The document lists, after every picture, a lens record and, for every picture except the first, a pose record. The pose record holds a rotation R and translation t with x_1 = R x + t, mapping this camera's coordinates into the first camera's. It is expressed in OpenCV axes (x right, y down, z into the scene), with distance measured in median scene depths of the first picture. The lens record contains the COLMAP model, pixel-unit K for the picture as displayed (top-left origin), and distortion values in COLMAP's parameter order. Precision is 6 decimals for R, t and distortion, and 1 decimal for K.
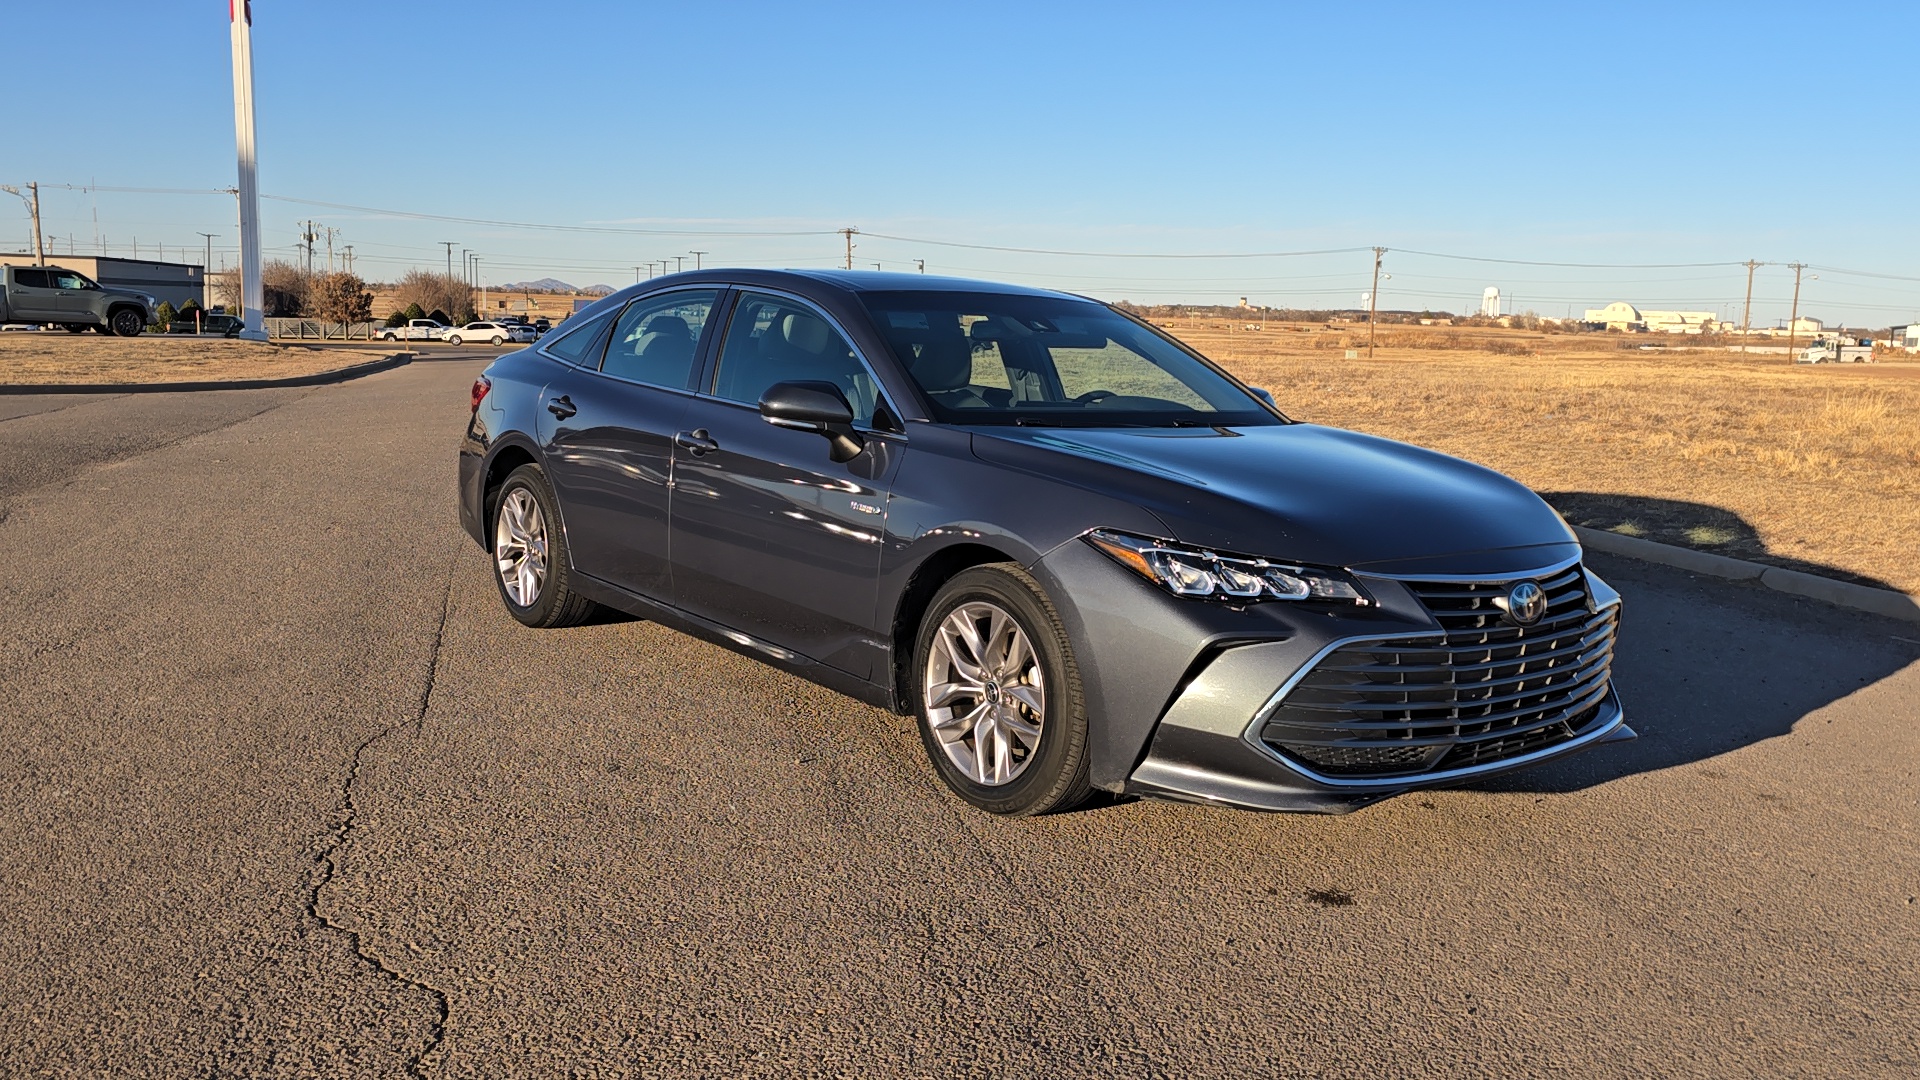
lens RADIAL K [[1611.7, 0, 977.2], [0, 1611.7, 551.1], [0, 0, 1]] dist [-0.025108, 0.022477]
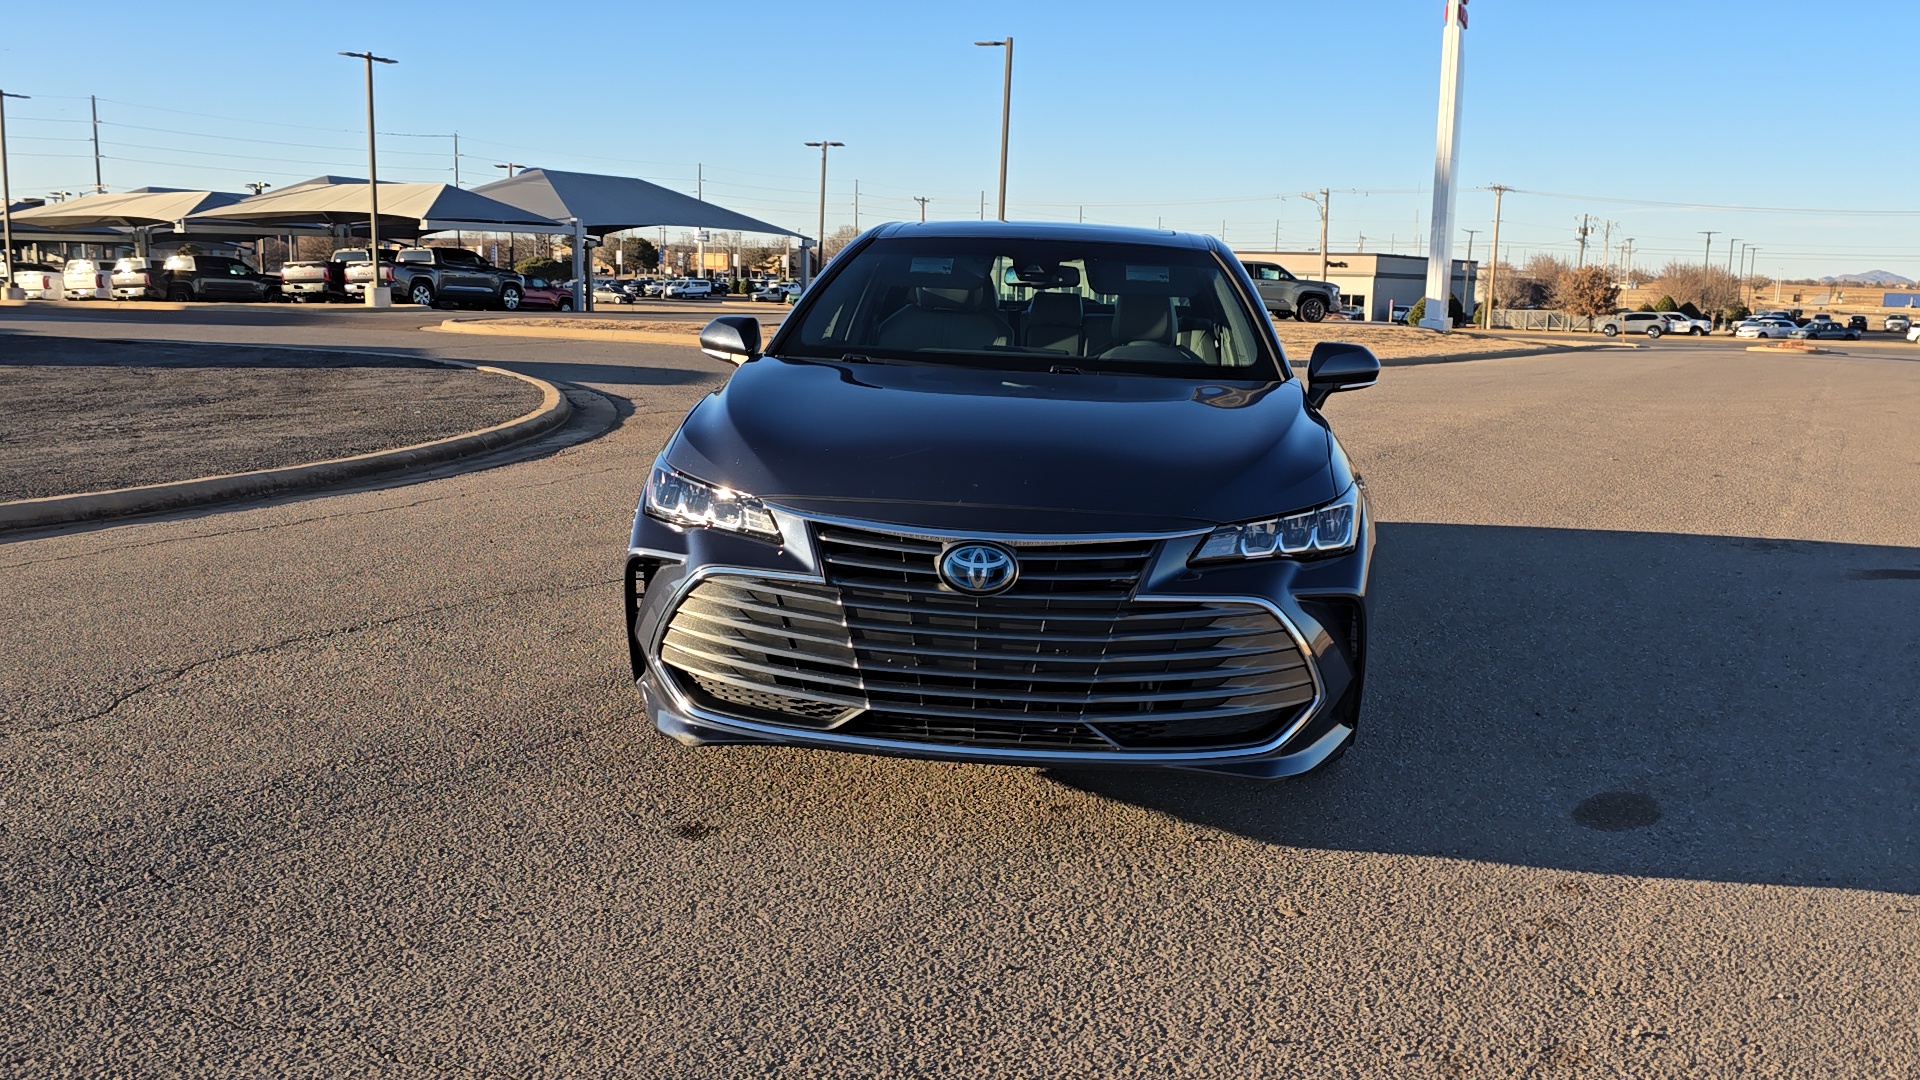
lens RADIAL K [[1611.7, 0, 953.7], [0, 1611.7, 536.0], [0, 0, 1]] dist [-0.025108, 0.022477]
pose [[0.693308, 0.102285, -0.713346, 0.628953], [-0.107336, 0.993491, 0.038134, -0.010974], [0.712603, 0.050129, 0.699774, 0.258814]]
